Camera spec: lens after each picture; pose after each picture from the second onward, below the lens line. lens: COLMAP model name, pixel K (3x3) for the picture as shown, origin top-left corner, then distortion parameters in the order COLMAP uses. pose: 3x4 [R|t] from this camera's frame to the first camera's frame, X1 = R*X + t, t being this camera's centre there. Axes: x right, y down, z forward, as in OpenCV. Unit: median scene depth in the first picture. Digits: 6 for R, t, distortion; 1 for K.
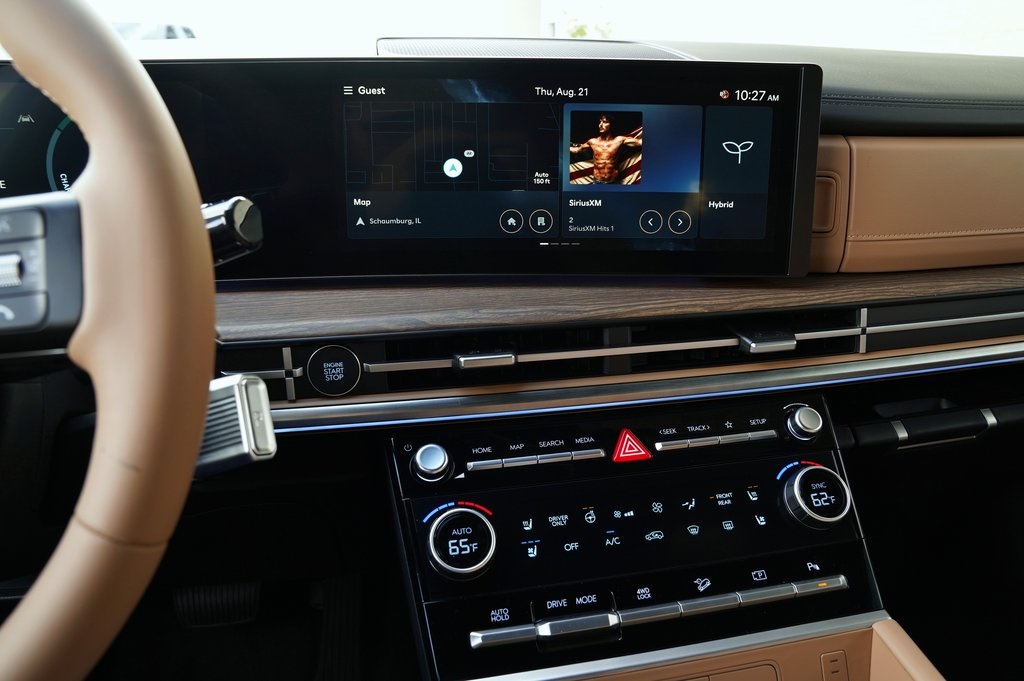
lens RADIAL K [[708.8, 0, 510.9], [0, 708.8, 340.8], [0, 0, 1]] dist [-0.106183, 0.059810]
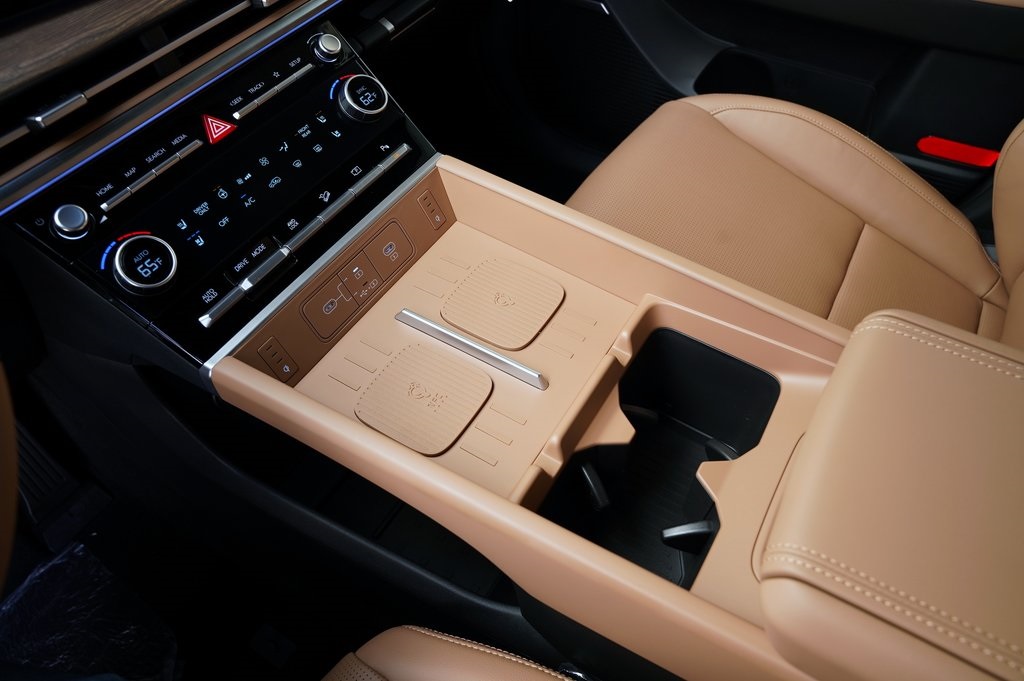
lens RADIAL K [[708.8, 0, 518.7], [0, 708.8, 334.4], [0, 0, 1]] dist [-0.106183, 0.059810]
pose [[0.676723, -0.576232, 0.458260, -0.216599], [0.297412, 0.783348, 0.545813, -0.056485], [-0.673492, -0.233072, 0.701488, -0.220920]]
